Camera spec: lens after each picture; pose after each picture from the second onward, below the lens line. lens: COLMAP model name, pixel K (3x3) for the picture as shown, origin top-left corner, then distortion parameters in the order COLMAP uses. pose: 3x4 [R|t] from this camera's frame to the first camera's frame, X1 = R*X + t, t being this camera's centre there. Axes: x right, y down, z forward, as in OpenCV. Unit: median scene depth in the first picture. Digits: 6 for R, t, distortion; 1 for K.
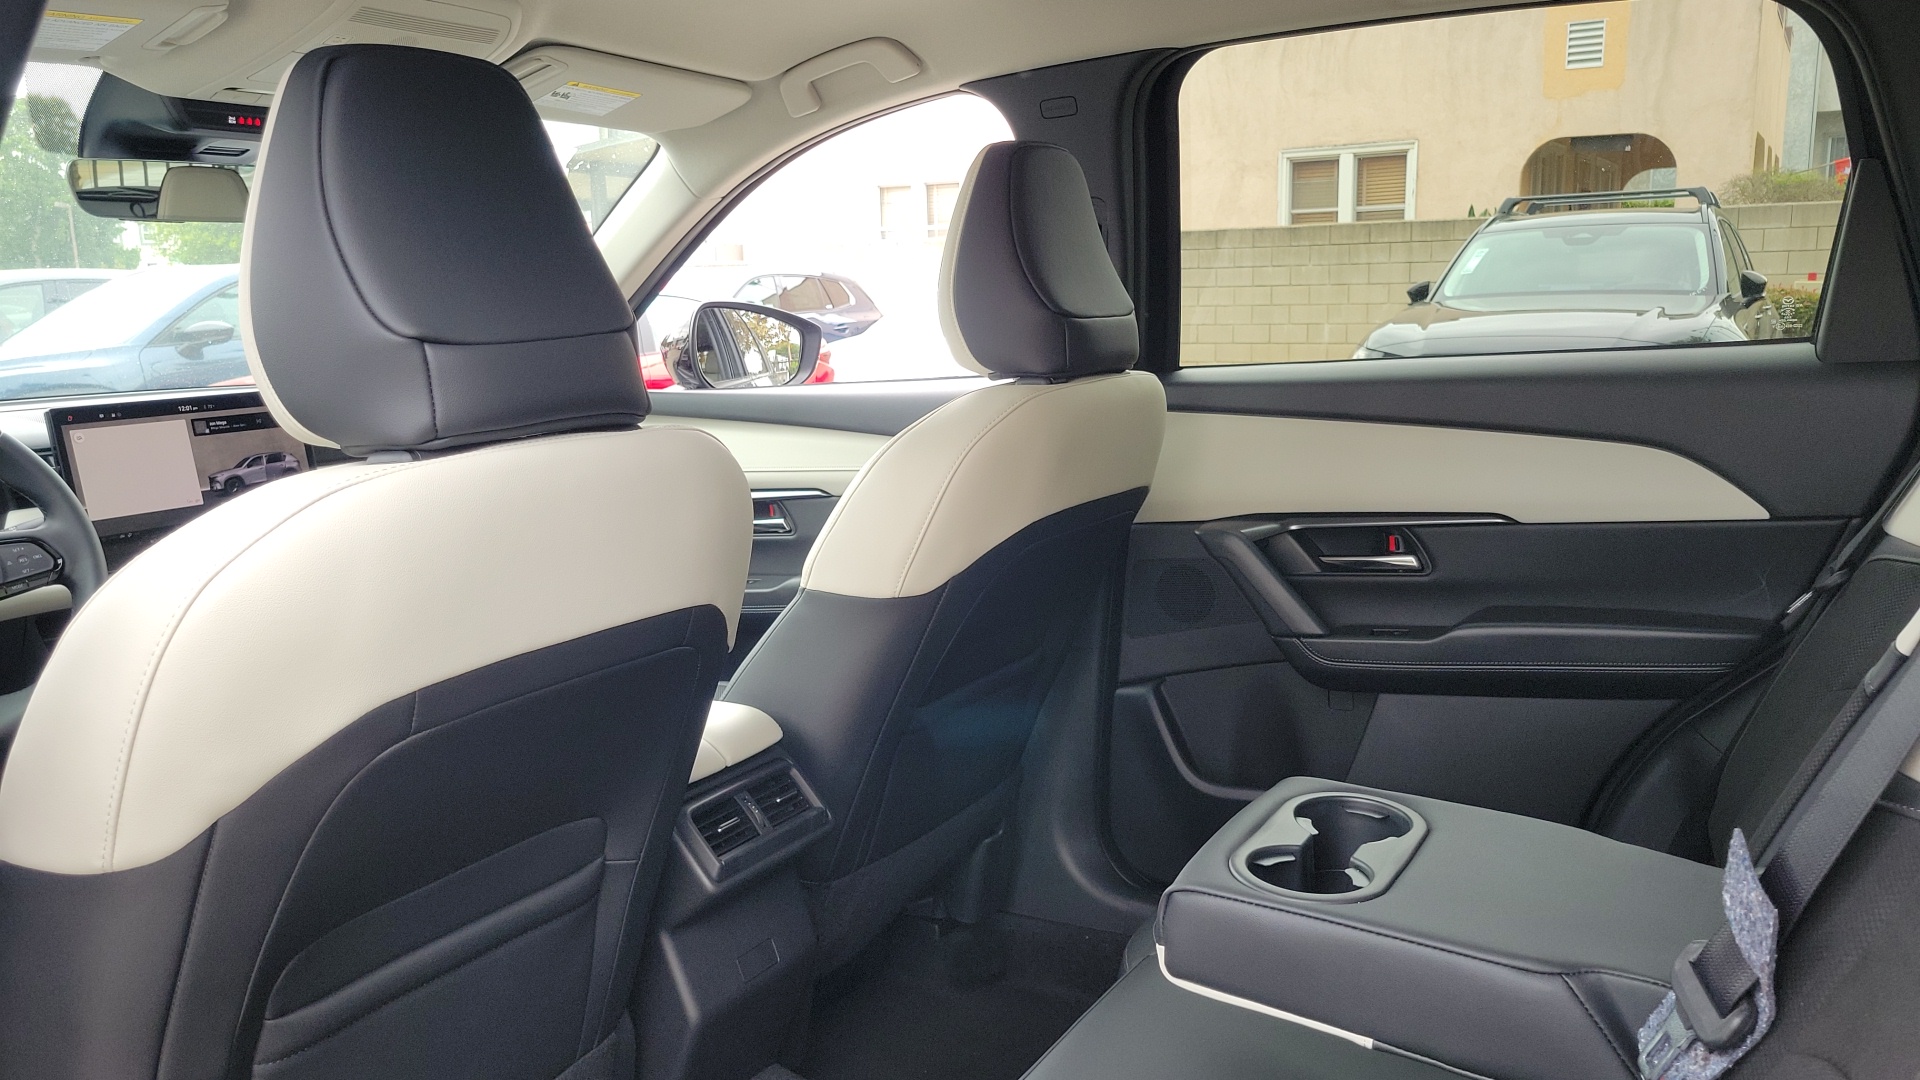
lens RADIAL K [[1473.3, 0, 969.9], [0, 1473.3, 540.0], [0, 0, 1]] dist [0.041361, -0.029438]
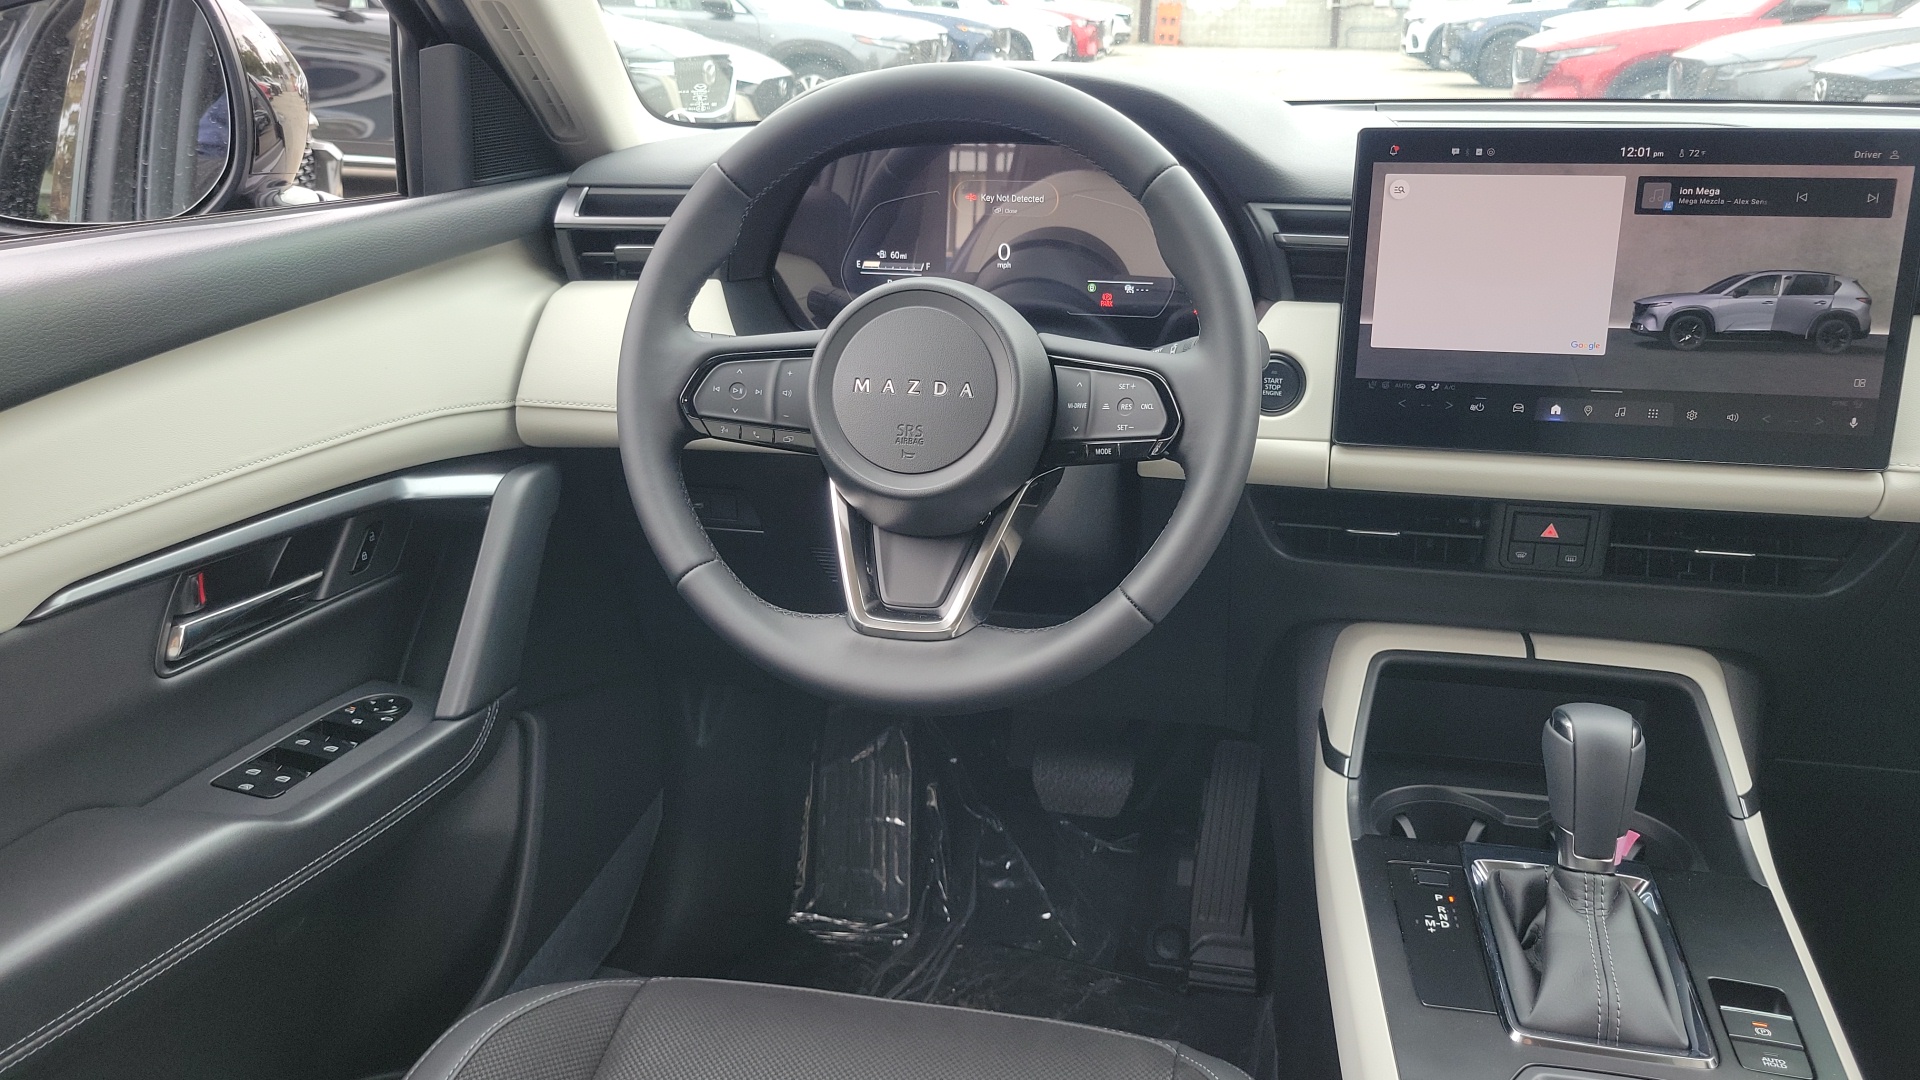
lens RADIAL K [[1473.3, 0, 954.3], [0, 1473.3, 552.8], [0, 0, 1]] dist [0.041361, -0.029438]
pose [[0.311019, 0.359725, -0.879696, -0.067615], [-0.165460, 0.931962, 0.322599, -0.045611], [0.935890, 0.045220, 0.349378, 0.334025]]
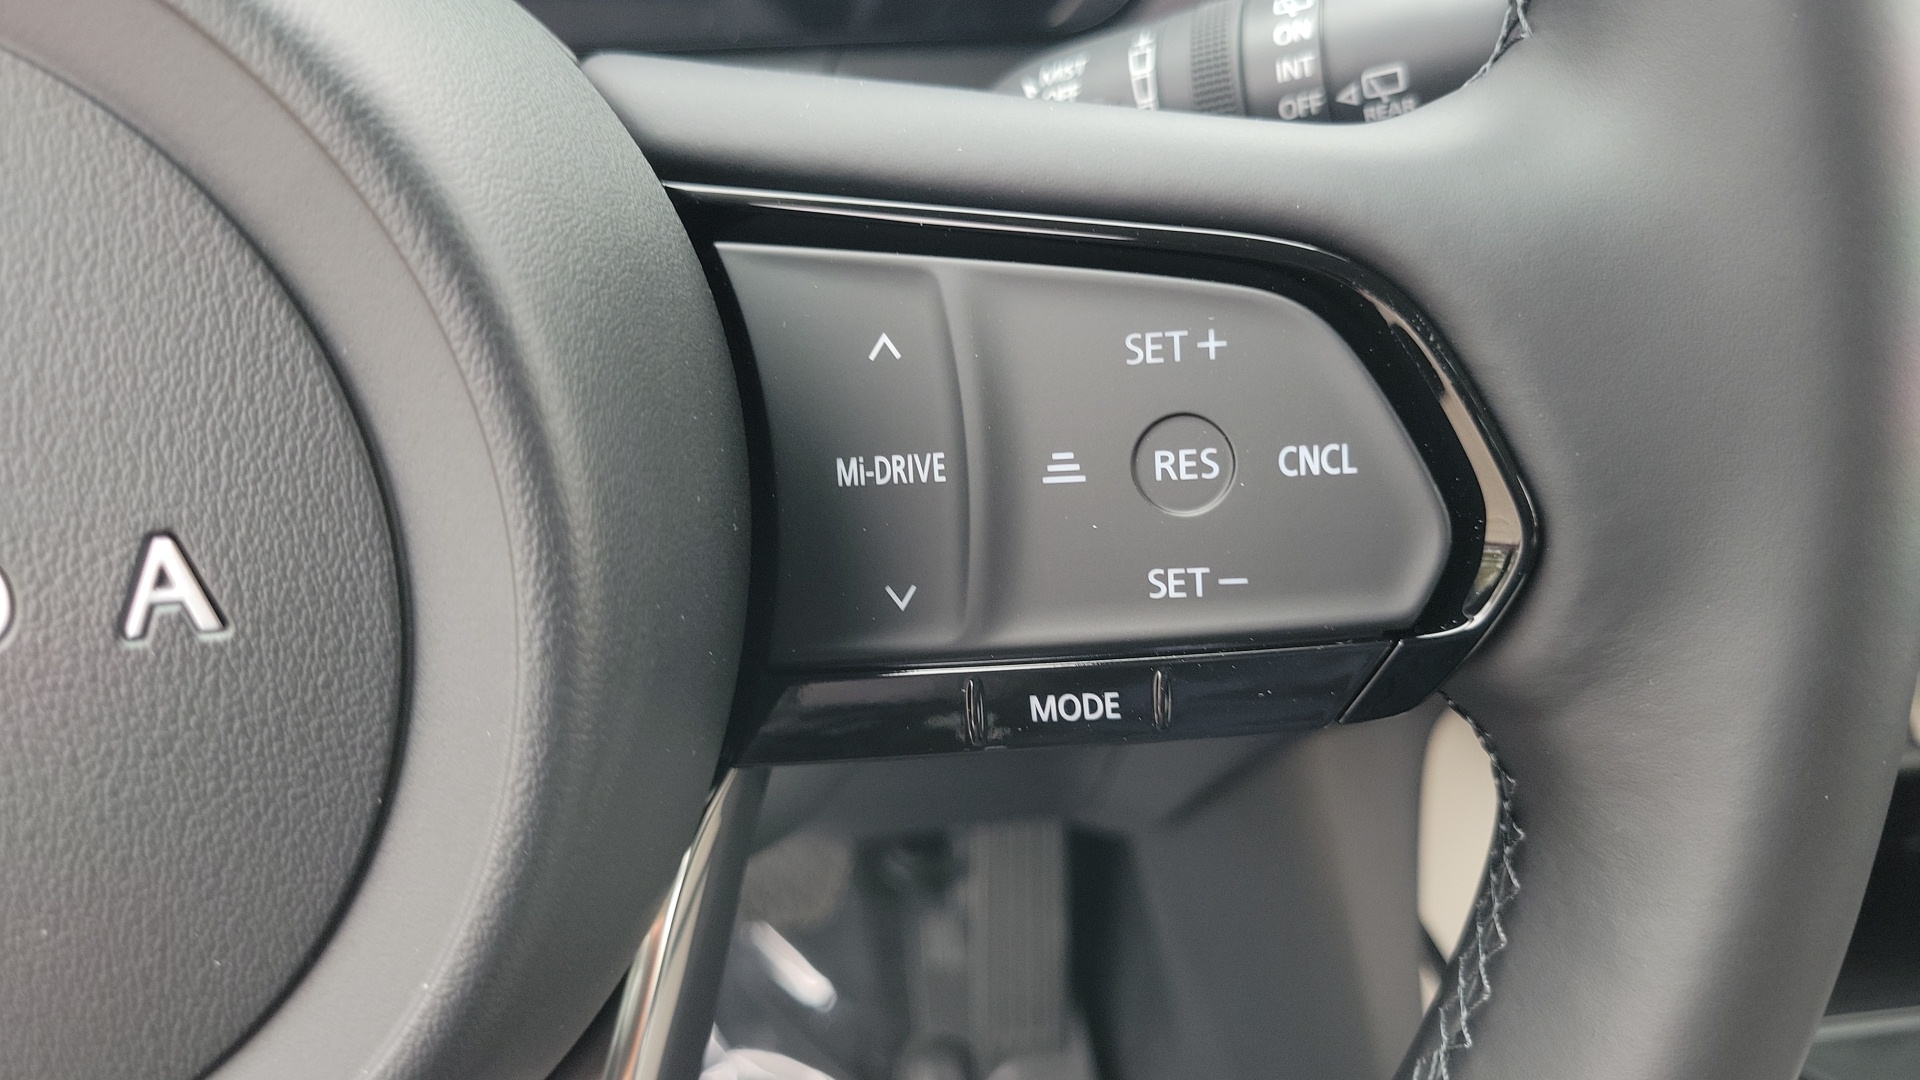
lens RADIAL K [[1473.3, 0, 949.9], [0, 1473.3, 532.7], [0, 0, 1]] dist [0.041361, -0.029438]
pose [[0.614110, 0.452309, -0.646750, -0.257930], [-0.143382, 0.869783, 0.472143, -0.011735], [0.776087, -0.197215, 0.598995, 0.413305]]
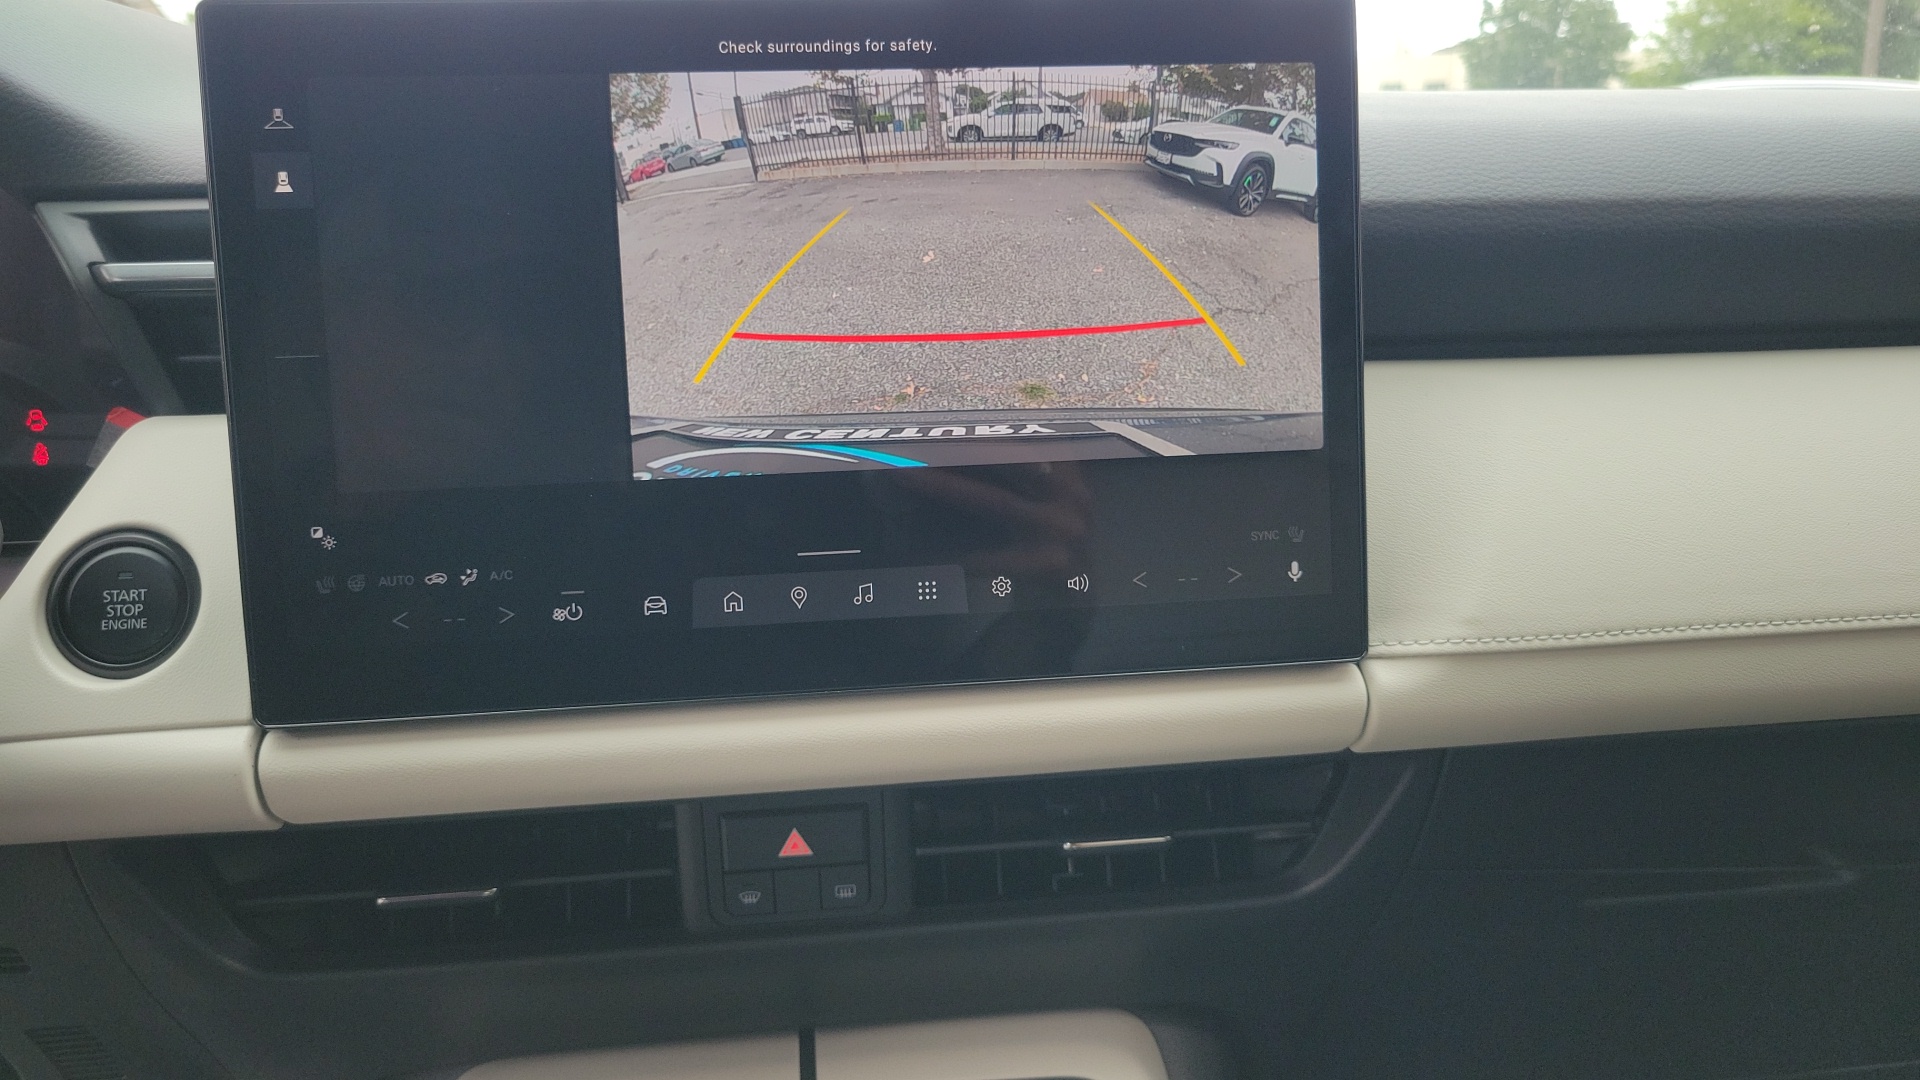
lens RADIAL K [[1473.3, 0, 966.8], [0, 1473.3, 546.9], [0, 0, 1]] dist [0.041361, -0.029438]
pose [[0.607974, 0.199840, -0.768395, -0.171839], [-0.130963, 0.979790, 0.151197, -0.027131], [0.783081, 0.008708, 0.621859, 0.464800]]
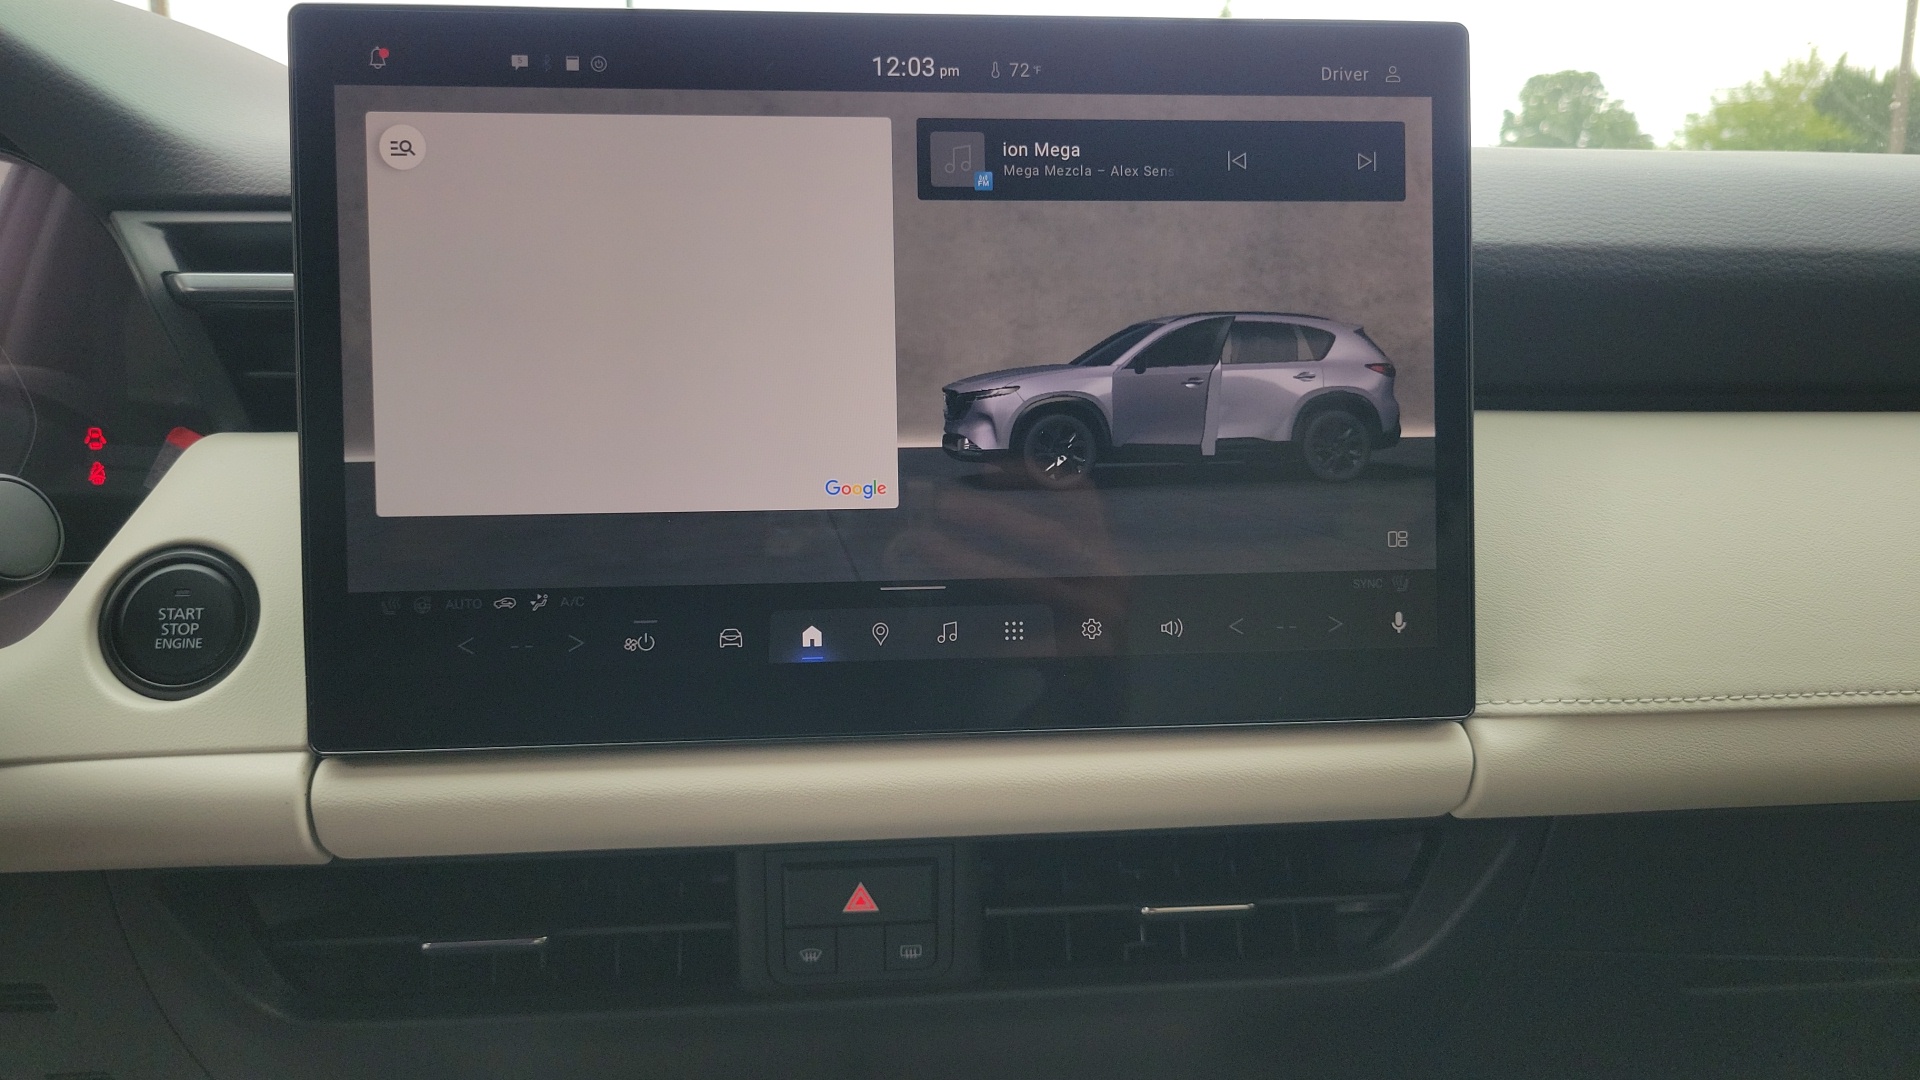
lens RADIAL K [[1473.3, 0, 965.7], [0, 1473.3, 554.1], [0, 0, 1]] dist [0.041361, -0.029438]
pose [[0.594066, 0.173099, -0.785572, -0.178683], [-0.155147, 0.982893, 0.099252, -0.021632], [0.789313, 0.062917, 0.610759, 0.463610]]
